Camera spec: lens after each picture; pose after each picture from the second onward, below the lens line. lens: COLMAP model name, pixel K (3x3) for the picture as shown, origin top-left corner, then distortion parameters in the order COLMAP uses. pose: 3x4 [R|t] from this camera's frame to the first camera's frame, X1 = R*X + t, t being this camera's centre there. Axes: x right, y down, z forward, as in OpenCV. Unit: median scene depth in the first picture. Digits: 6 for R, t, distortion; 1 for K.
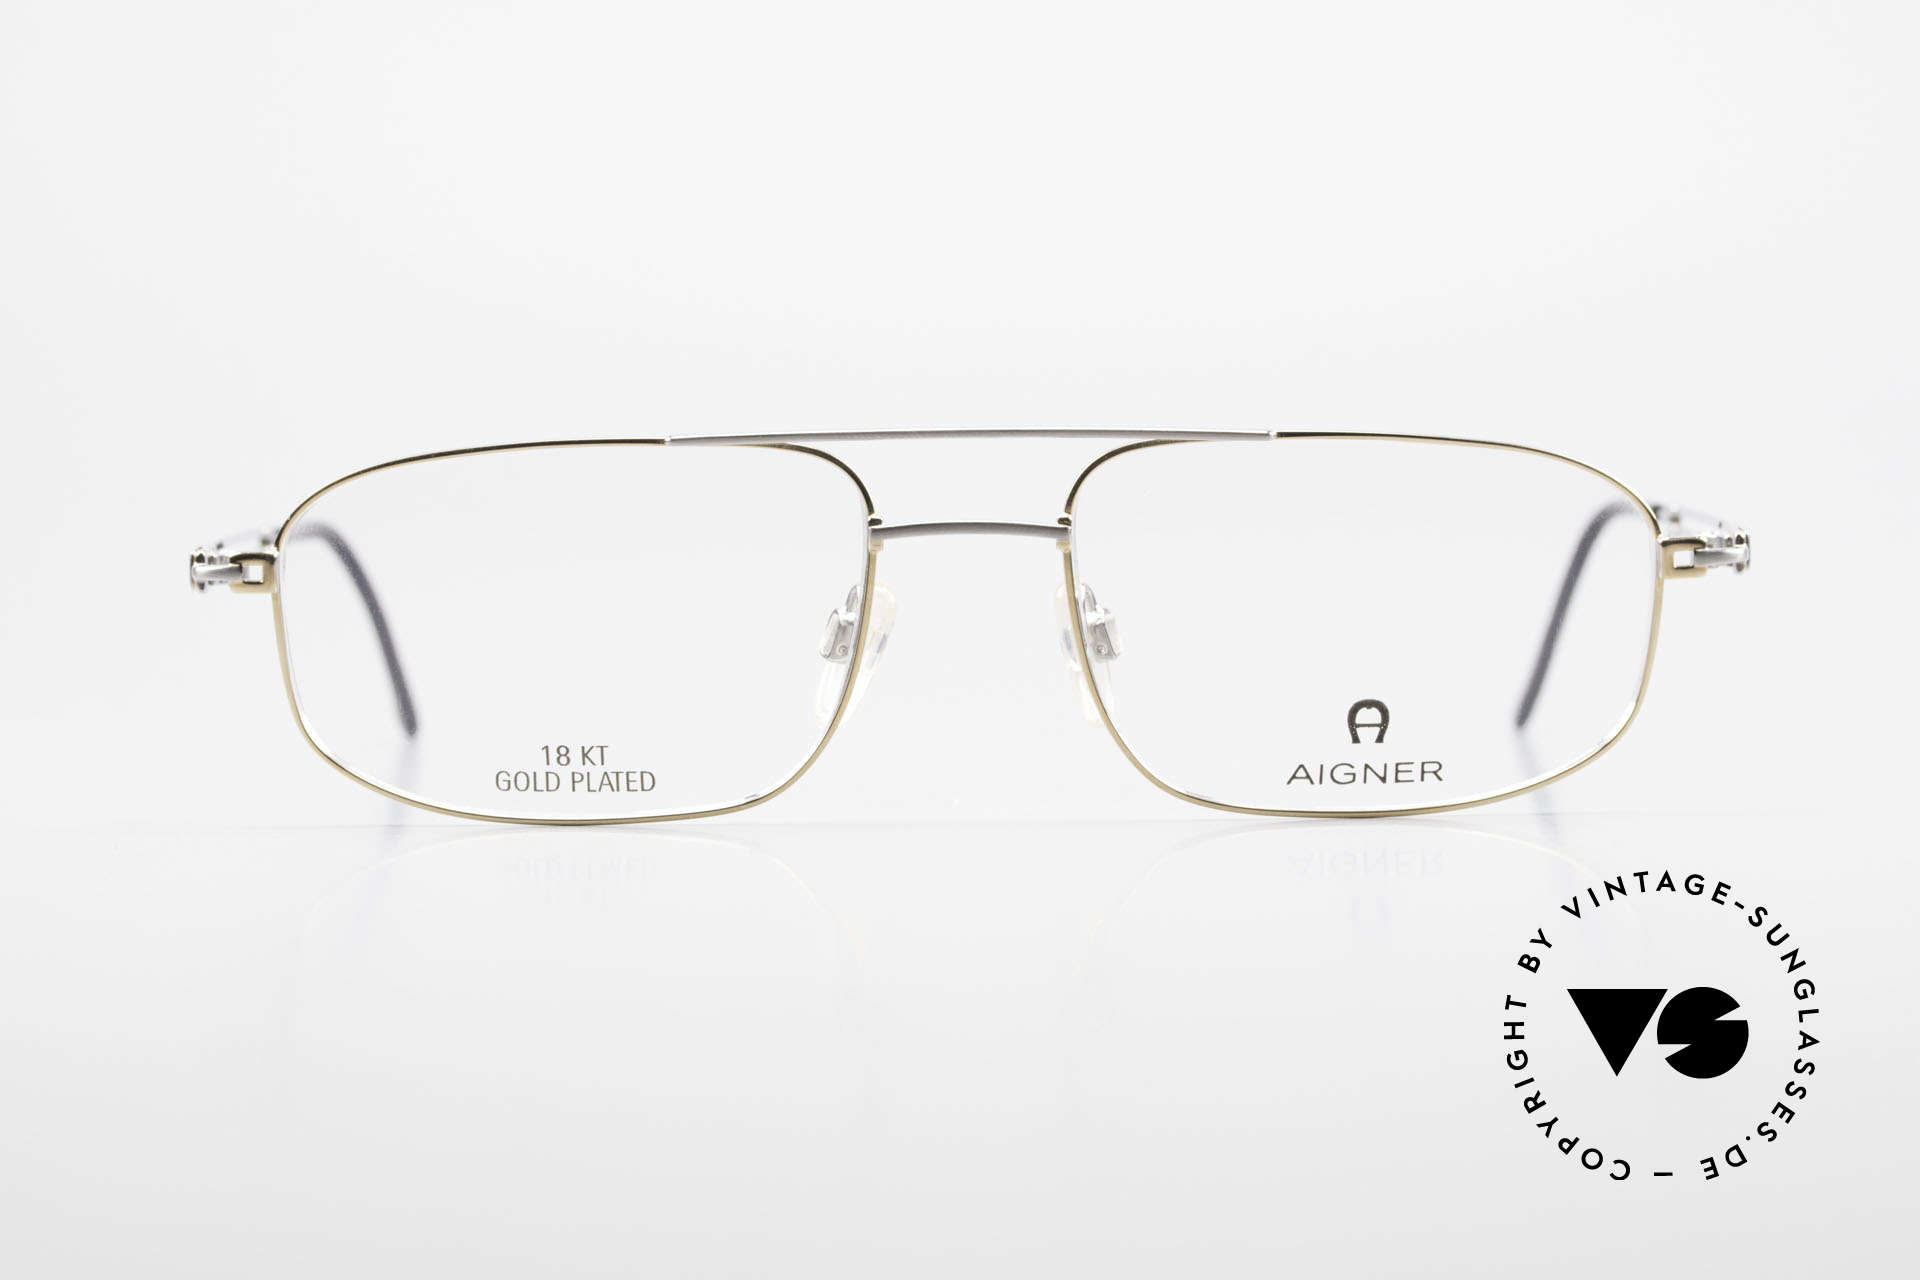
lens RADIAL K [[6360.3, 0, 960.0], [0, 6360.3, 640.0], [0, 0, 1]] dist [-0.166595, -1.238708]
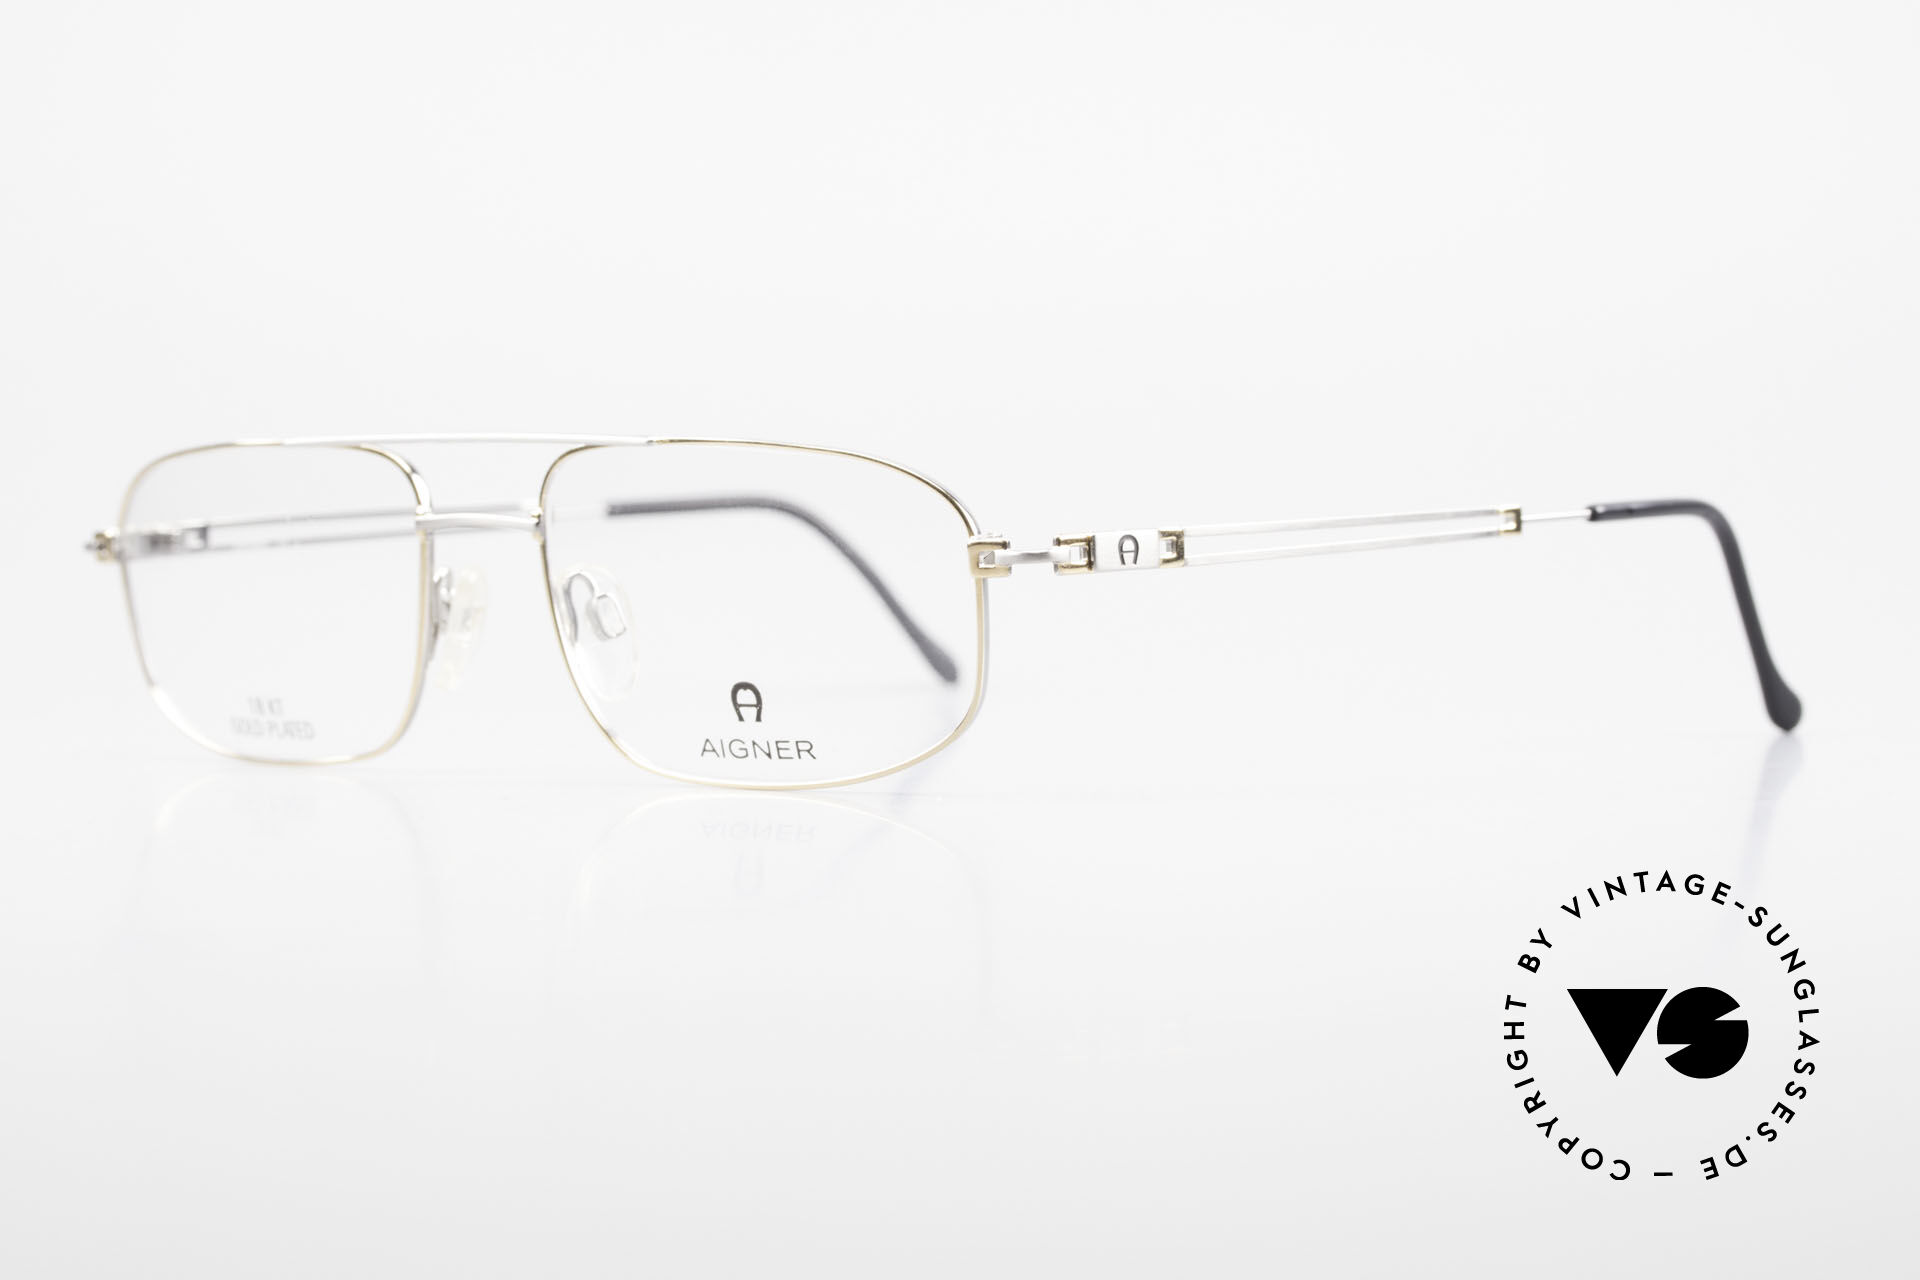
lens RADIAL K [[6360.3, 0, 960.0], [0, 6360.3, 640.0], [0, 0, 1]] dist [-0.166595, -1.238708]
pose [[0.724254, 0.028587, -0.688941, 0.846954], [-0.023896, 0.999581, 0.016355, -0.016699], [0.689119, 0.004618, 0.724633, 0.229239]]
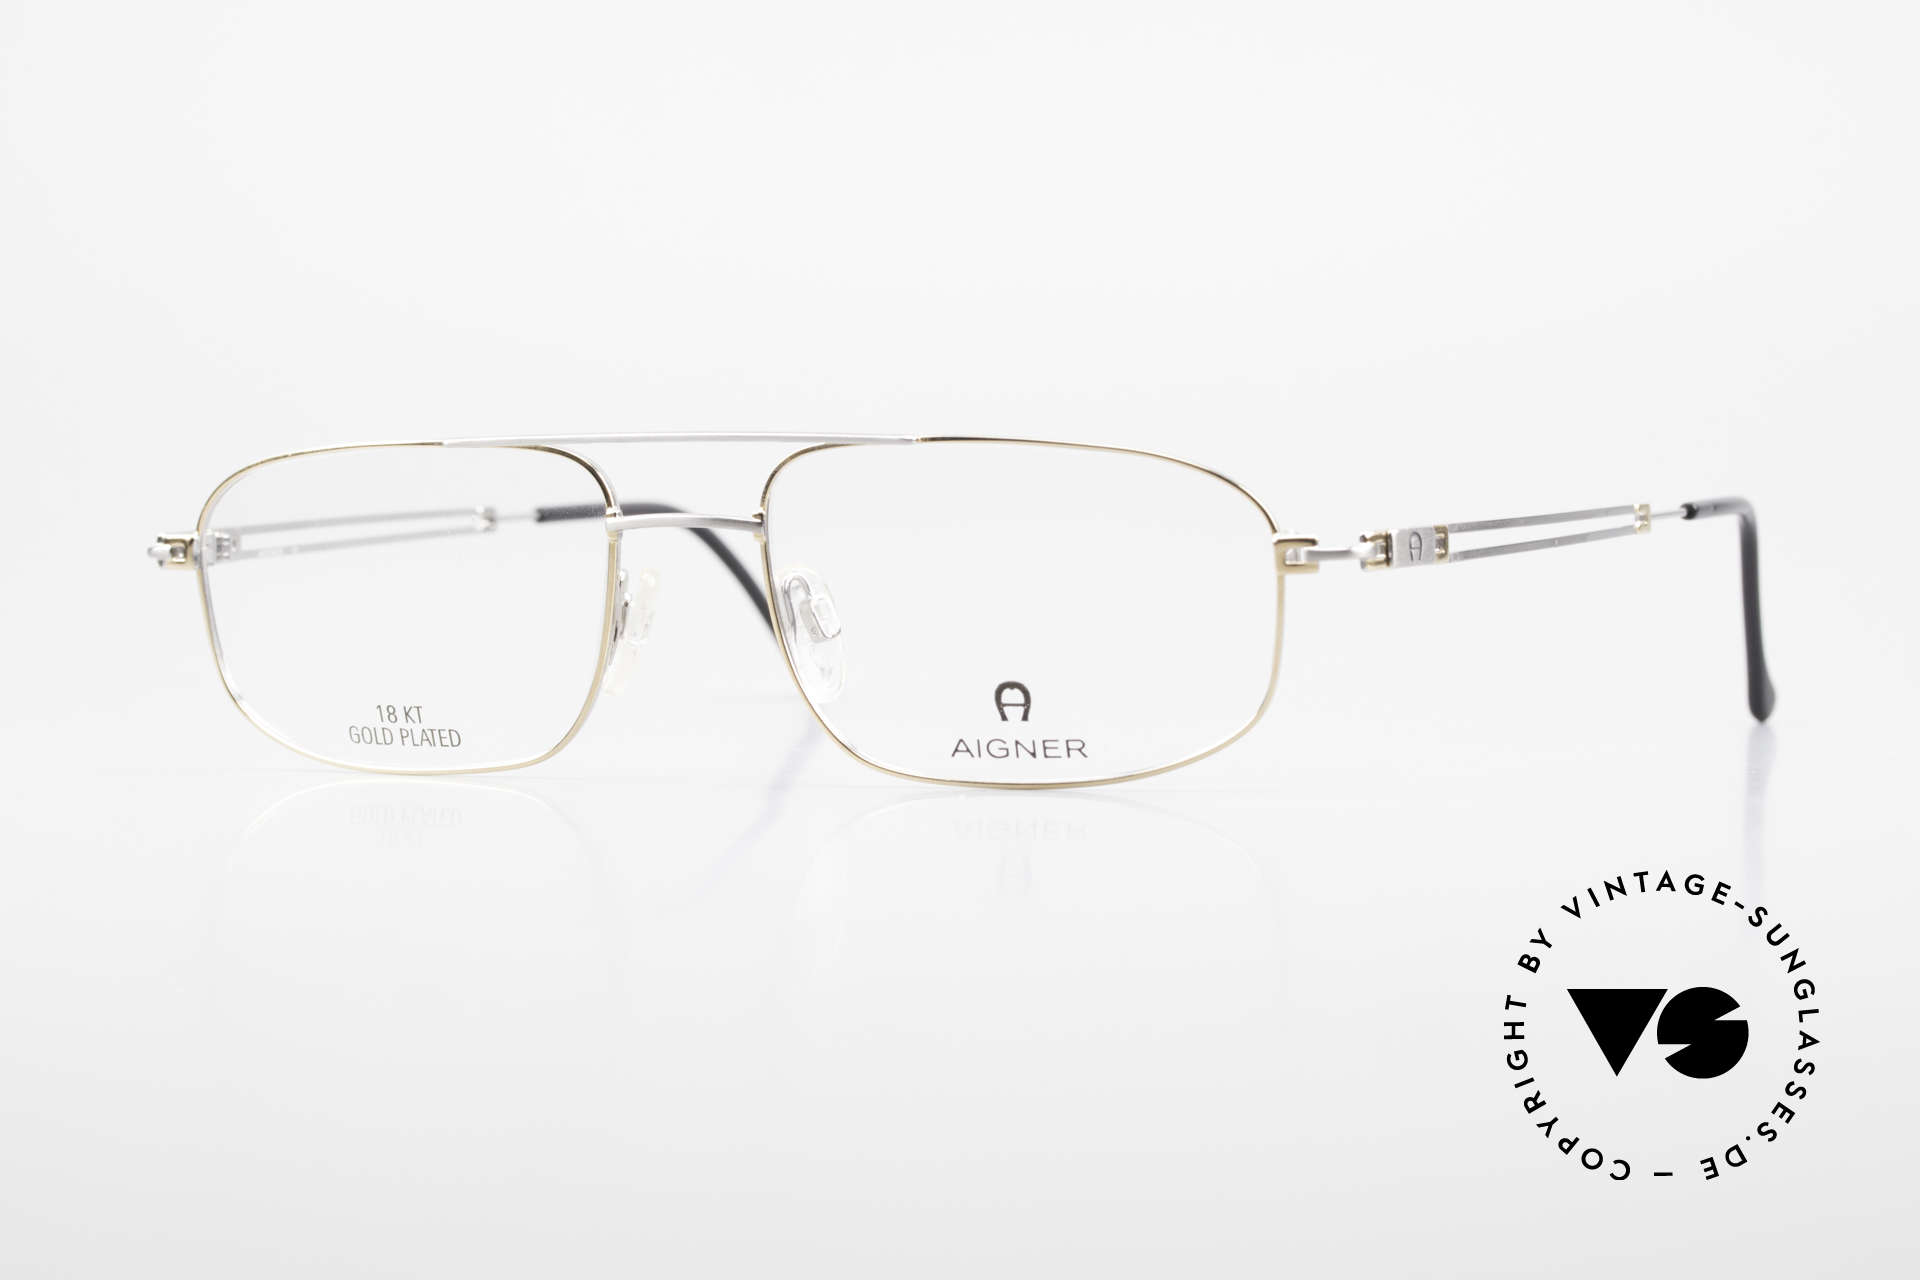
lens RADIAL K [[6360.3, 0, 960.0], [0, 6360.3, 640.0], [0, 0, 1]] dist [-0.166595, -1.238708]
pose [[0.876146, 0.019085, -0.481669, 0.583464], [-0.018527, 0.999811, 0.005914, -0.004042], [0.481690, 0.003742, 0.876334, 0.035514]]
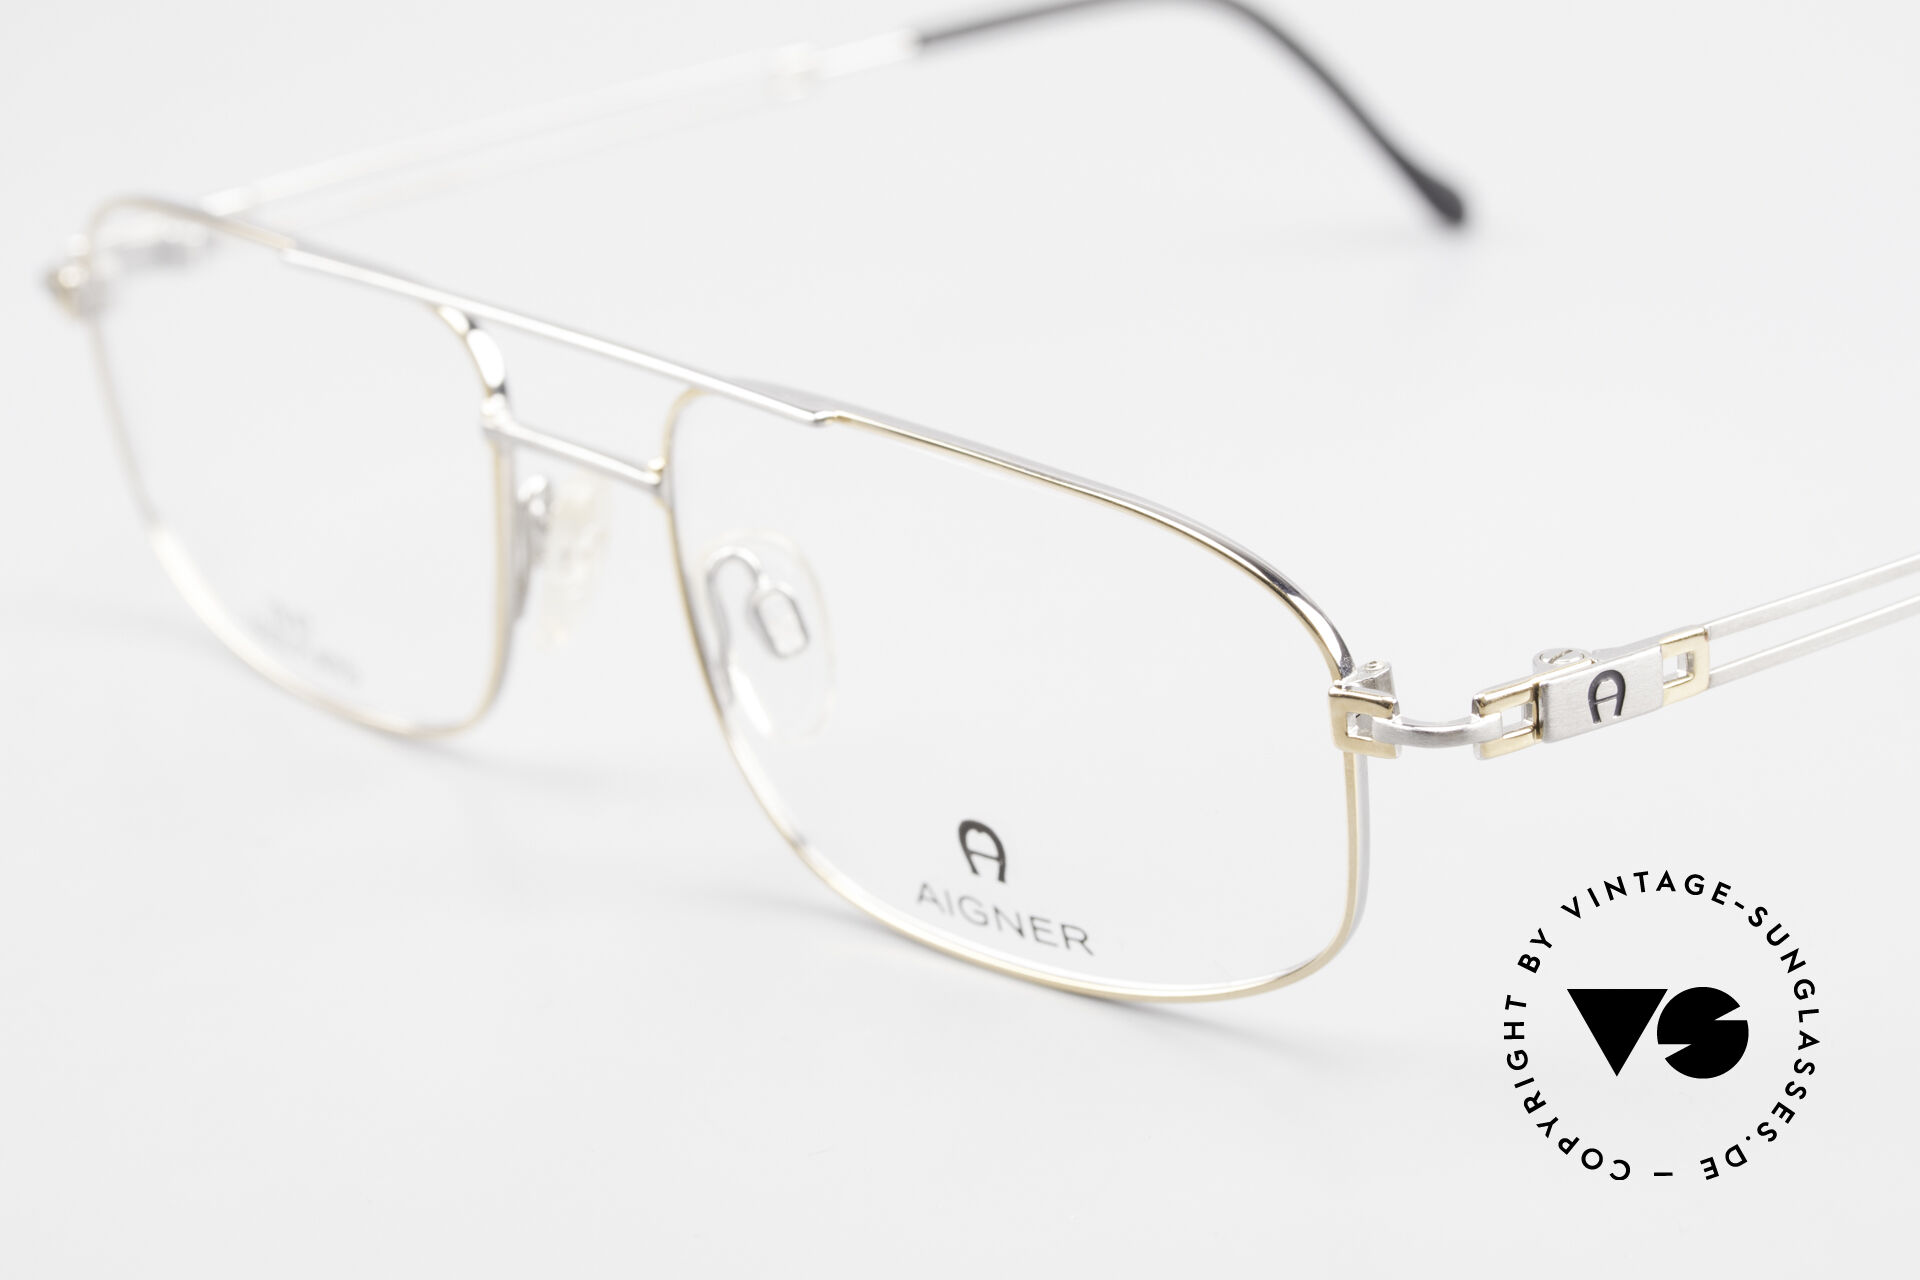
lens RADIAL K [[6360.3, 0, 960.0], [0, 6360.3, 640.0], [0, 0, 1]] dist [-0.166595, -1.238708]
pose [[0.641863, 0.240416, -0.728157, 0.542758], [-0.007800, 0.951578, 0.307307, -0.212978], [0.766779, -0.191569, 0.612658, 0.593536]]
